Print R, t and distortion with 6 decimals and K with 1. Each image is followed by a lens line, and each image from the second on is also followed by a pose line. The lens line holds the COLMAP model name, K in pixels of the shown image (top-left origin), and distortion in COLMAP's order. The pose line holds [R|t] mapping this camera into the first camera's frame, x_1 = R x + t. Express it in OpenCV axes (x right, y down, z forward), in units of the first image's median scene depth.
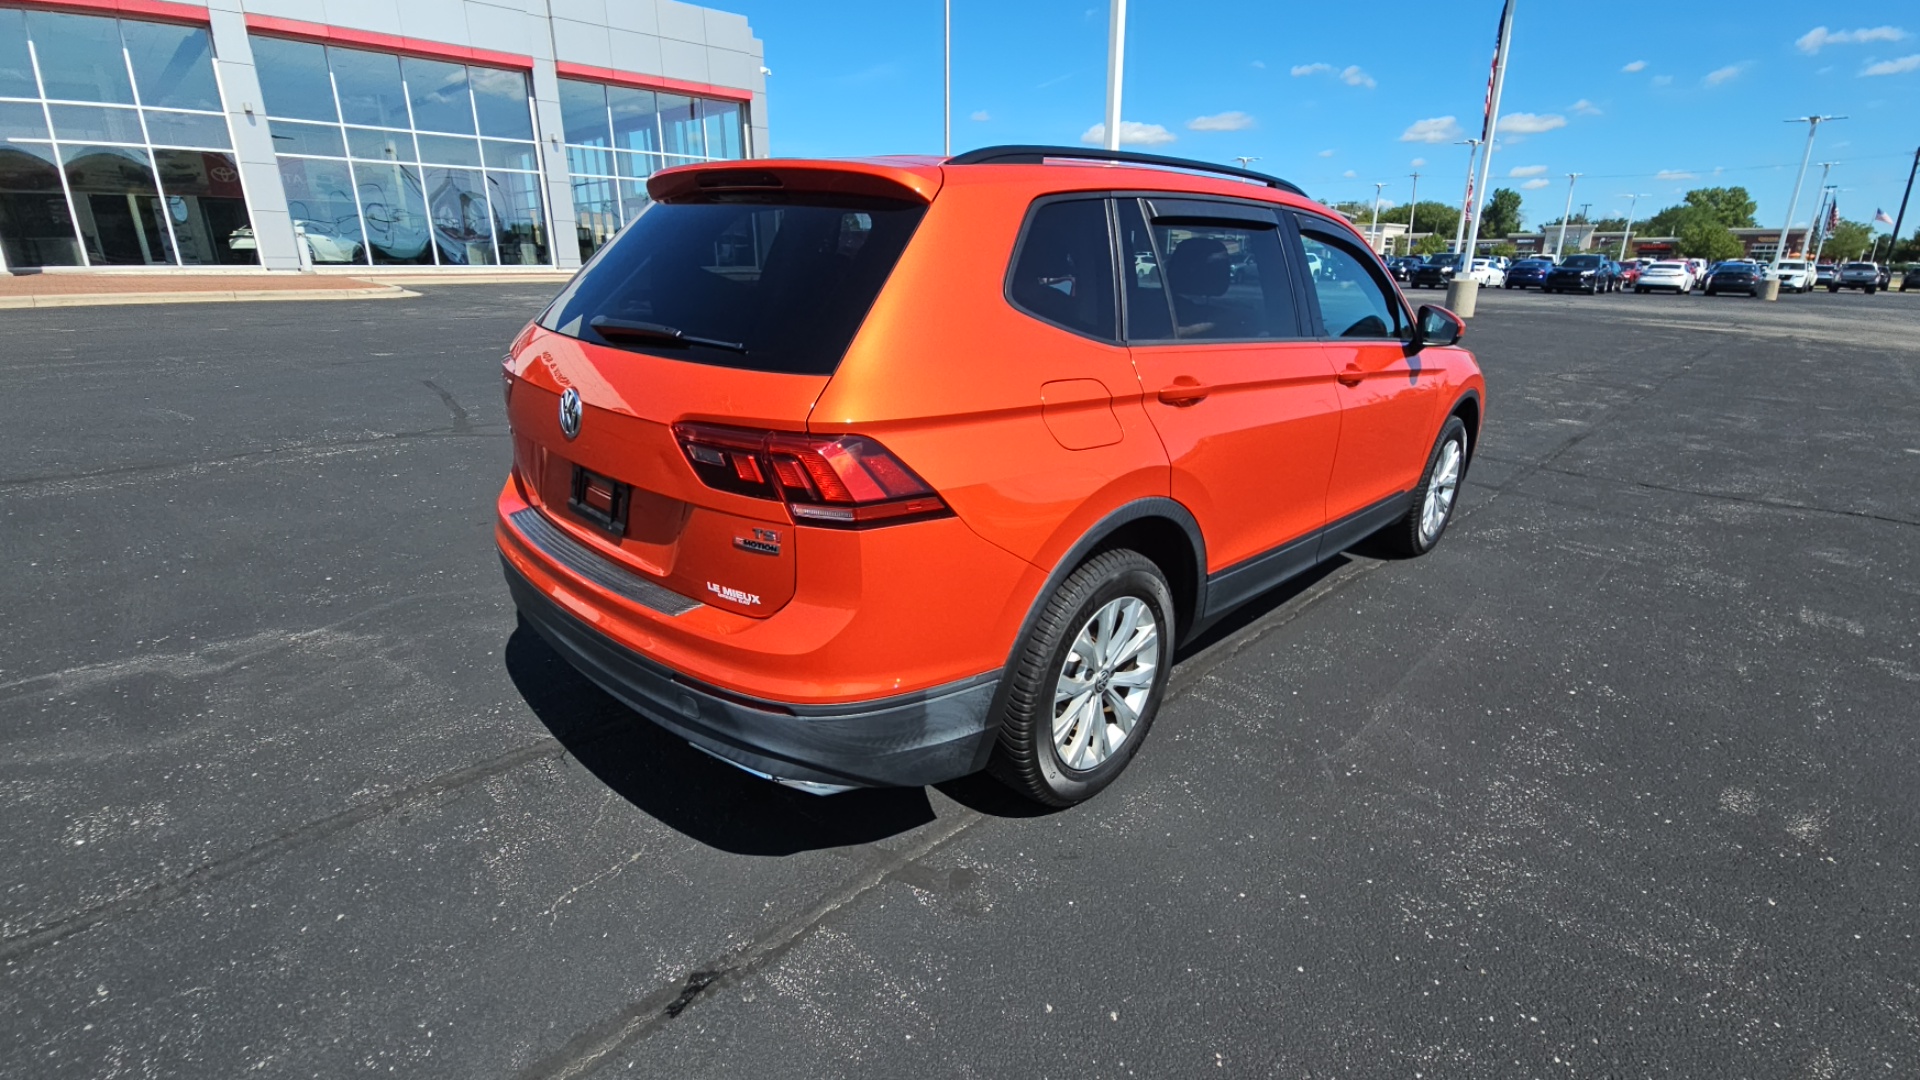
lens RADIAL K [[864.2, 0, 981.5], [0, 864.2, 541.3], [0, 0, 1]] dist [0.010058, -0.009505]
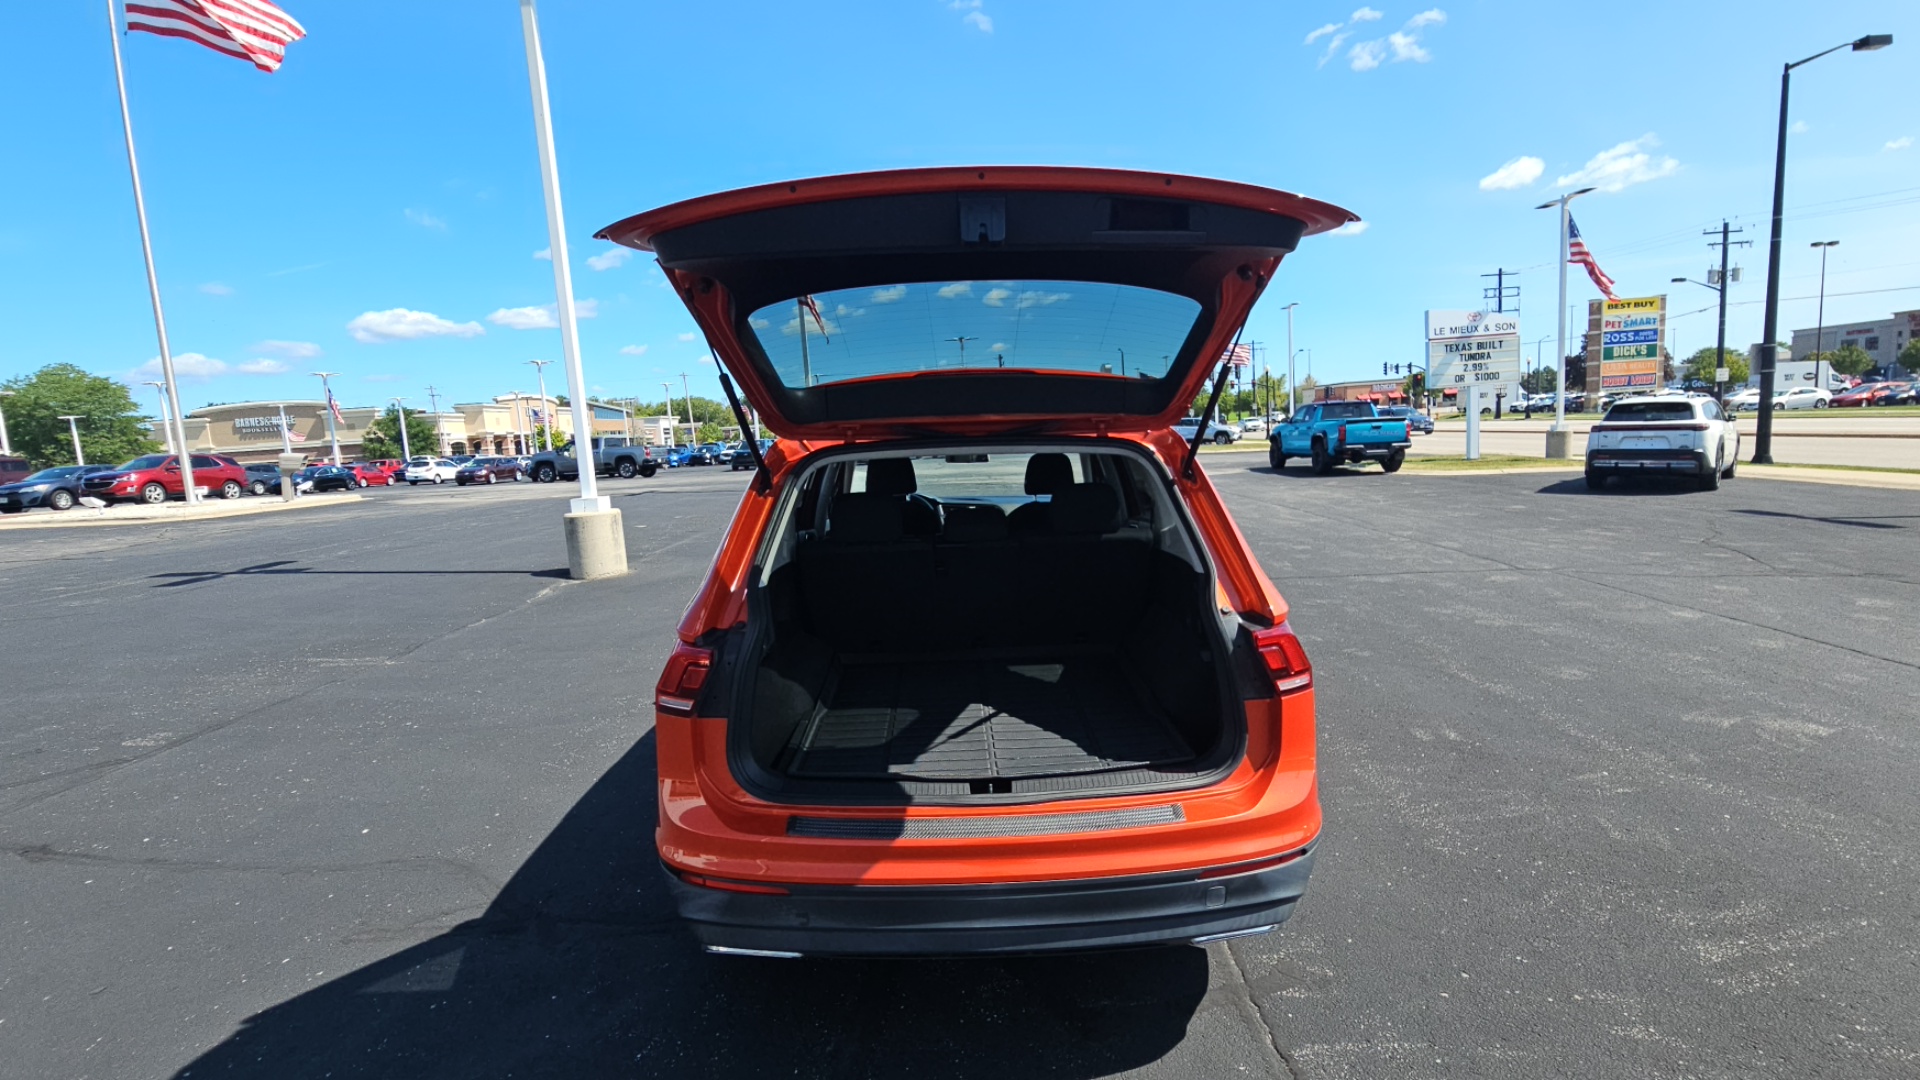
lens RADIAL K [[867.0, 0, 978.4], [0, 867.0, 539.2], [0, 0, 1]] dist [0.007051, -0.006895]
pose [[0.708897, -0.138032, 0.691673, -0.731857], [0.280124, 0.955102, -0.096496, -0.121349], [-0.647299, 0.262160, 0.715735, 0.176144]]
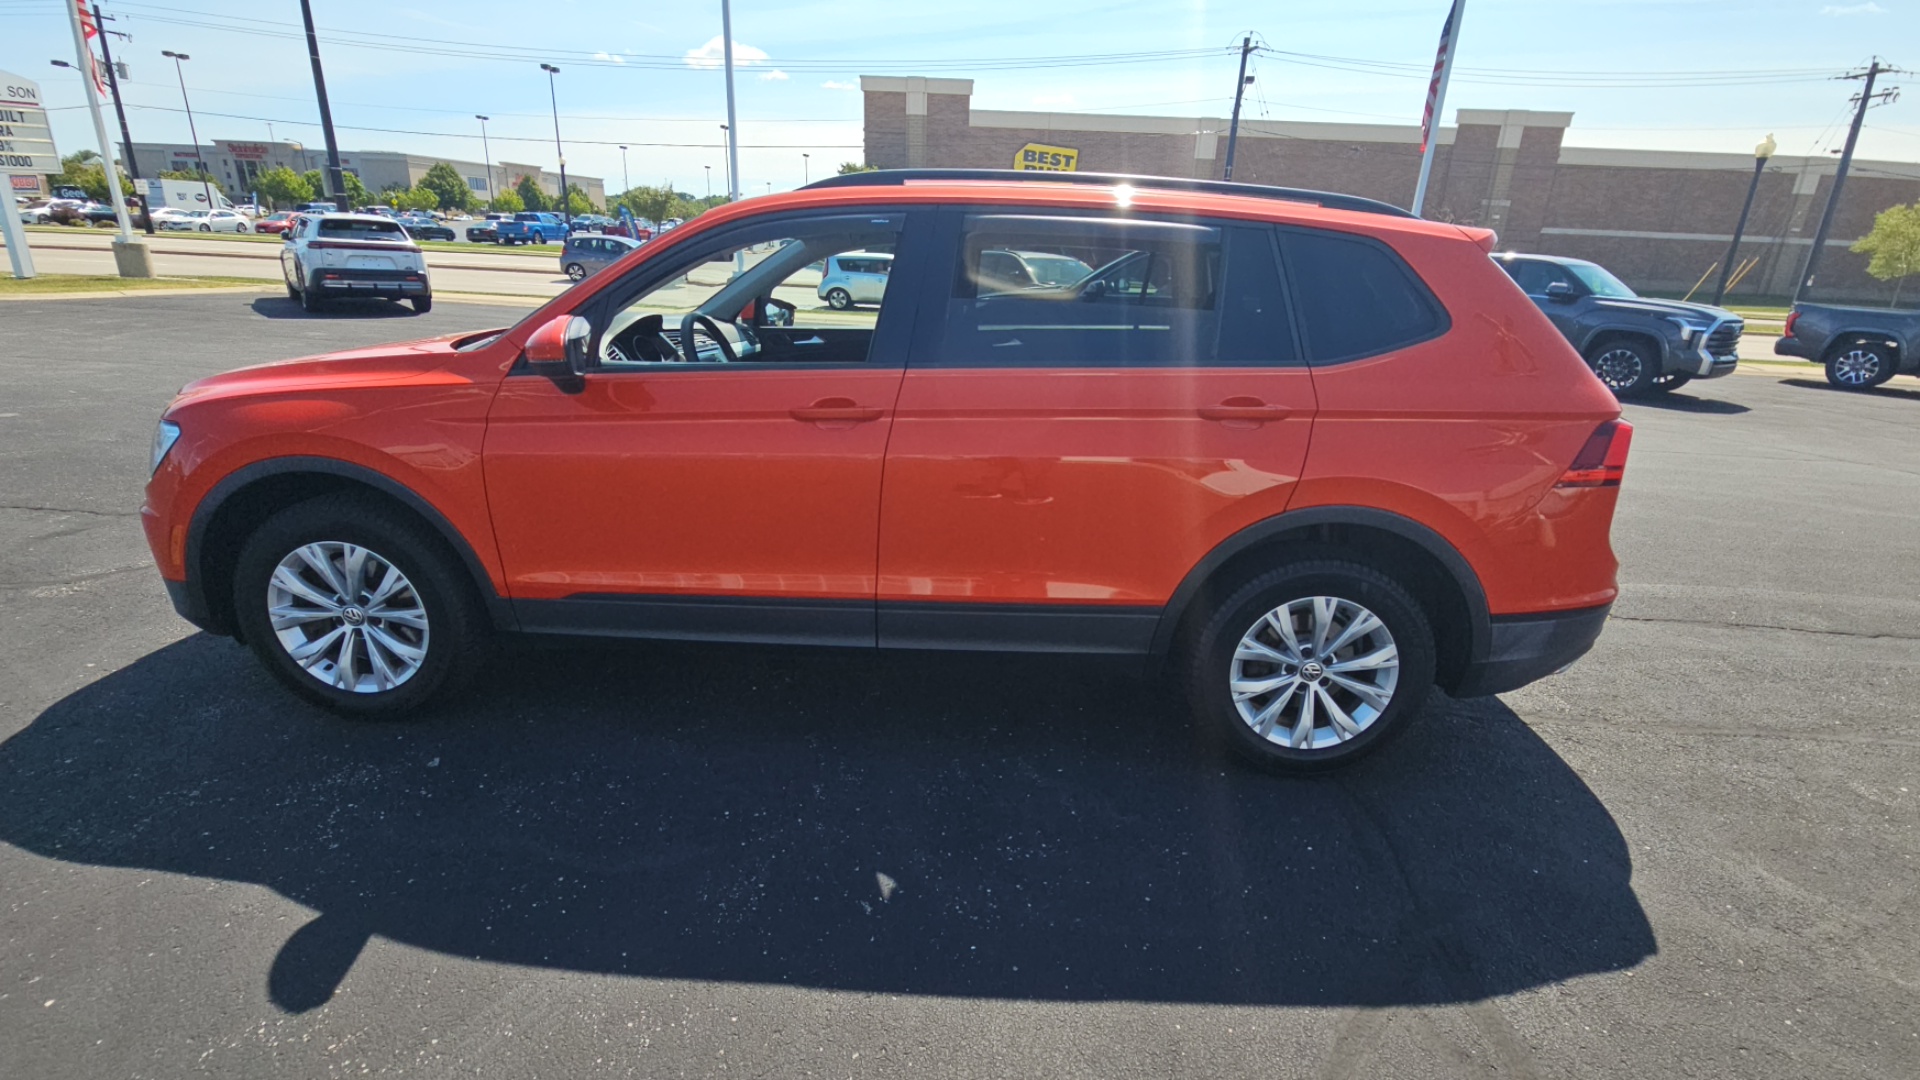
lens RADIAL K [[857.5, 0, 978.1], [0, 857.5, 542.3], [0, 0, 1]] dist [0.015475, -0.012792]
pose [[-0.663025, -0.284169, 0.692565, -0.638668], [0.186756, 0.833109, 0.520626, -0.529290], [-0.724928, 0.474529, -0.499302, 1.473492]]
